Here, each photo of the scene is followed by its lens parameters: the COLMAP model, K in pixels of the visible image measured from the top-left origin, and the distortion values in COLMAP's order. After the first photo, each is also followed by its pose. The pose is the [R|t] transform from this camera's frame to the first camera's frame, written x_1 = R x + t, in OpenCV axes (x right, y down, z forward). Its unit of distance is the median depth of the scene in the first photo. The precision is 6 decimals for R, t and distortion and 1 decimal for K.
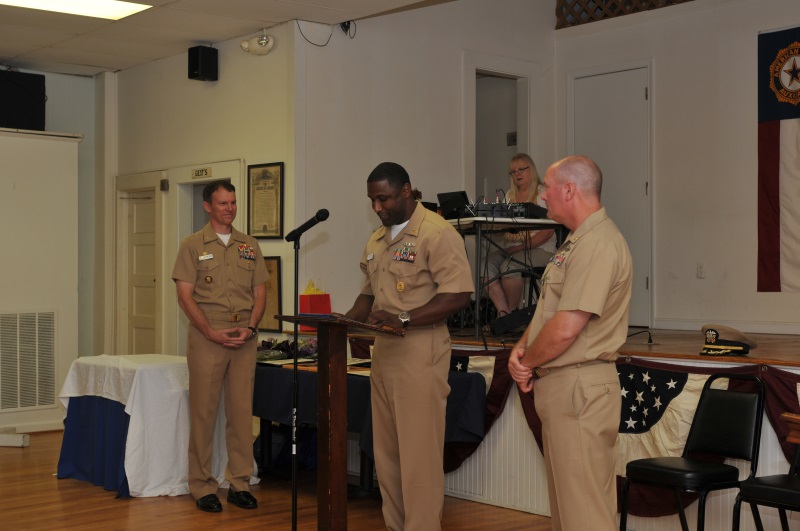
lens RADIAL K [[1155.1, 0, 400.2], [0, 1155.1, 271.2], [0, 0, 1]] dist [0.025417, 0.092147]
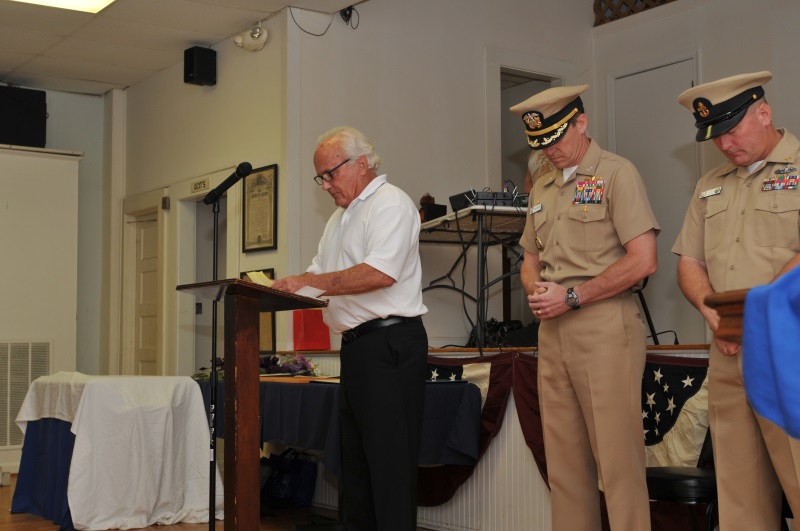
lens RADIAL K [[1155.1, 0, 400.2], [0, 1155.1, 271.2], [0, 0, 1]] dist [0.025417, 0.092147]
pose [[0.996083, -0.012392, -0.087550, 0.071976], [0.006451, 0.997677, -0.067819, 0.050289], [0.088187, 0.066989, 0.993849, 0.117603]]
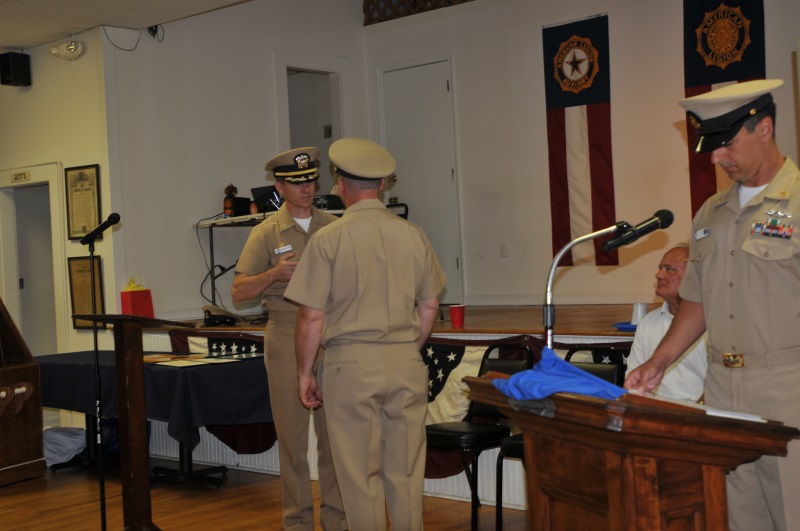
lens RADIAL K [[1155.1, 0, 400.2], [0, 1155.1, 271.2], [0, 0, 1]] dist [0.025417, 0.092147]
pose [[0.992400, -0.050303, 0.112303, 0.045121], [0.048724, 0.998672, 0.016761, -0.003077], [-0.112997, -0.011162, 0.993533, -0.058524]]
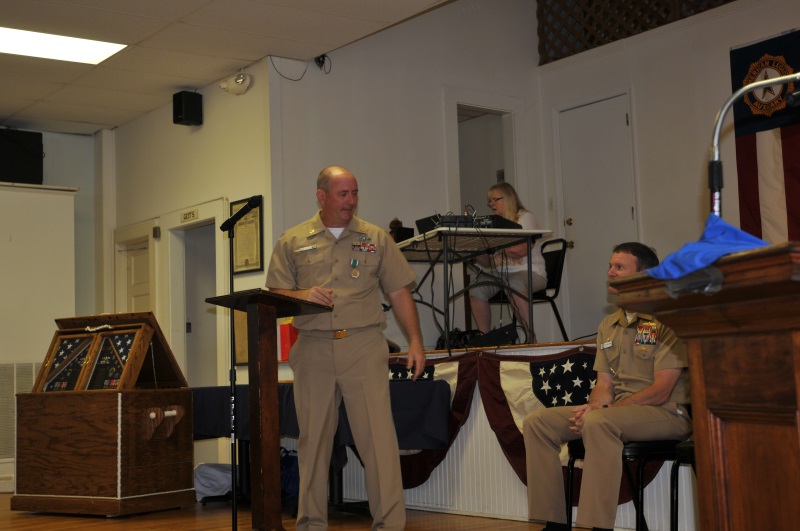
lens RADIAL K [[1155.1, 0, 400.2], [0, 1155.1, 271.2], [0, 0, 1]] dist [0.025417, 0.092147]
pose [[0.998101, -0.038708, -0.047925, 0.065362], [0.034361, 0.995491, -0.088414, 0.065088], [0.051131, 0.086600, 0.994930, 0.004967]]
